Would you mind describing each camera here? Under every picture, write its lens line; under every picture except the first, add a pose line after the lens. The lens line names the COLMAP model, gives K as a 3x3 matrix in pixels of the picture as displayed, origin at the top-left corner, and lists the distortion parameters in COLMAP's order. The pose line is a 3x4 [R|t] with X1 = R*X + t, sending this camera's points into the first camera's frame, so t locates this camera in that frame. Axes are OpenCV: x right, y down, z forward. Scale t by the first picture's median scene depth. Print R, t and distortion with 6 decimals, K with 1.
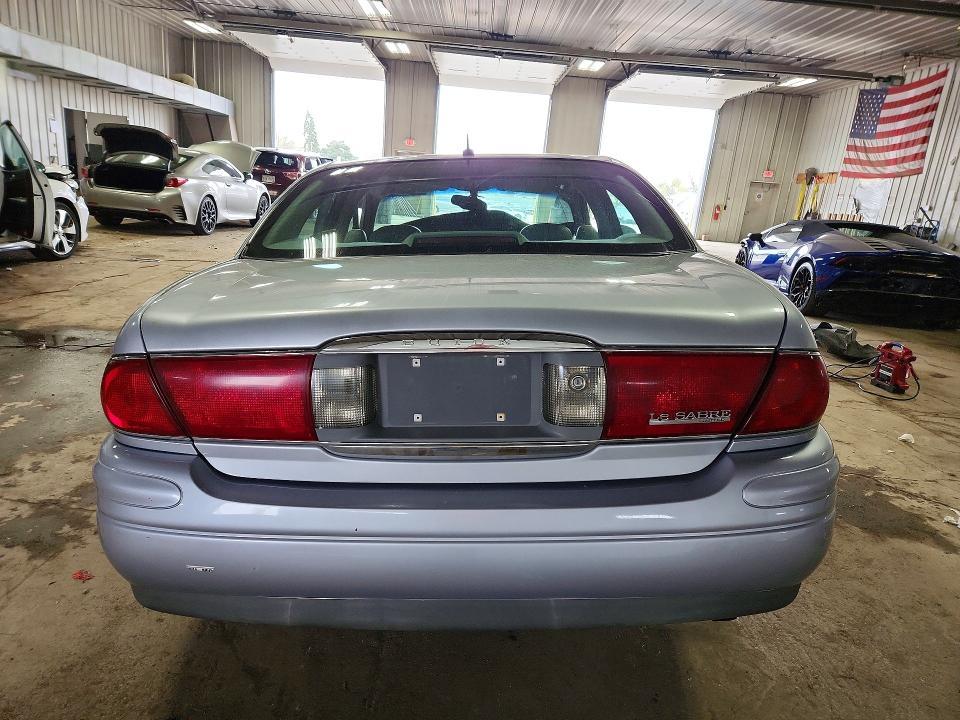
lens RADIAL K [[638.1, 0, 471.1], [0, 638.1, 362.2], [0, 0, 1]] dist [0.065734, -0.051442]
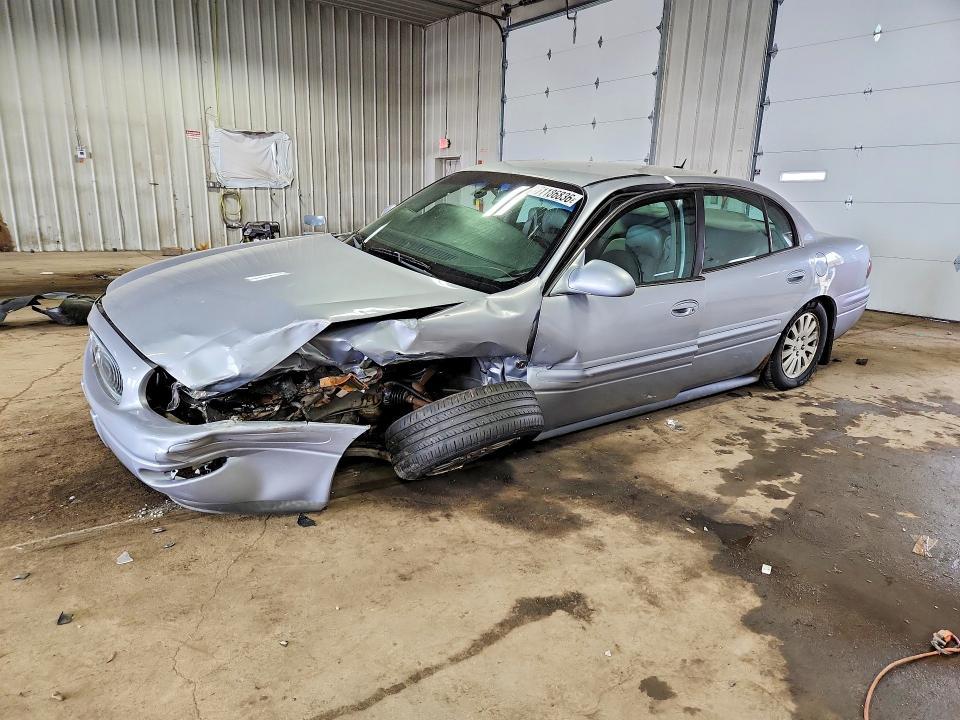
lens RADIAL K [[633.5, 0, 486.9], [0, 633.5, 360.2], [0, 0, 1]] dist [0.064368, -0.052042]
pose [[-0.602430, -0.293419, 0.742282, -0.165160], [0.130585, 0.881215, 0.454321, -0.107364], [-0.787417, 0.370628, -0.492555, 0.363990]]
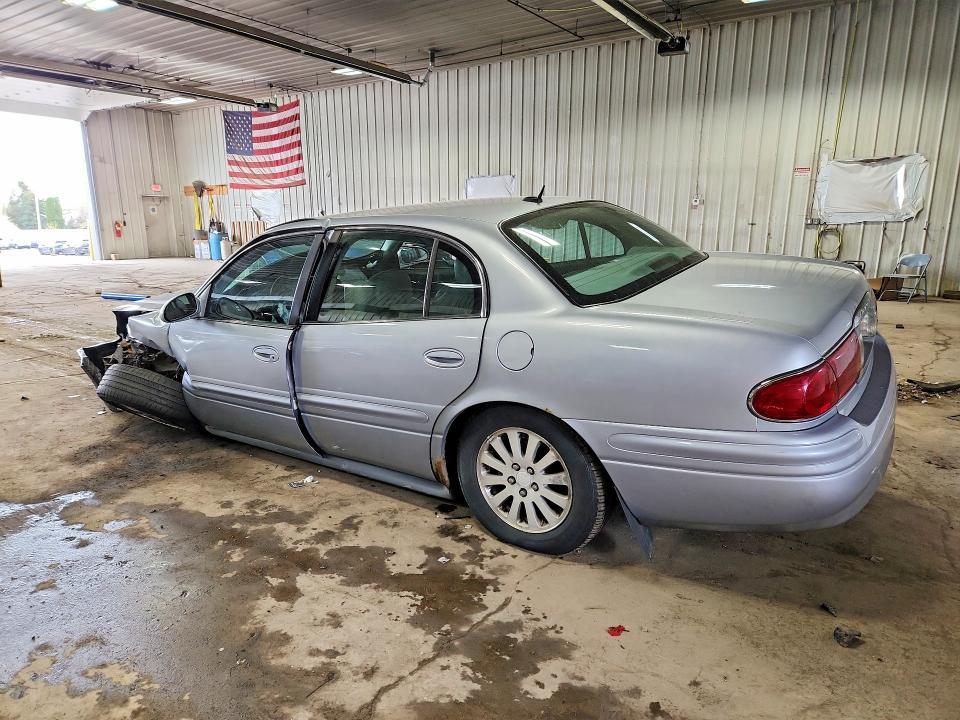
lens RADIAL K [[638.1, 0, 471.1], [0, 638.1, 362.2], [0, 0, 1]] dist [0.065734, -0.051442]
pose [[0.556720, -0.260245, 0.788883, -0.170130], [0.269150, 0.954941, 0.125084, -0.032240], [-0.785889, 0.142691, 0.601679, 0.060195]]
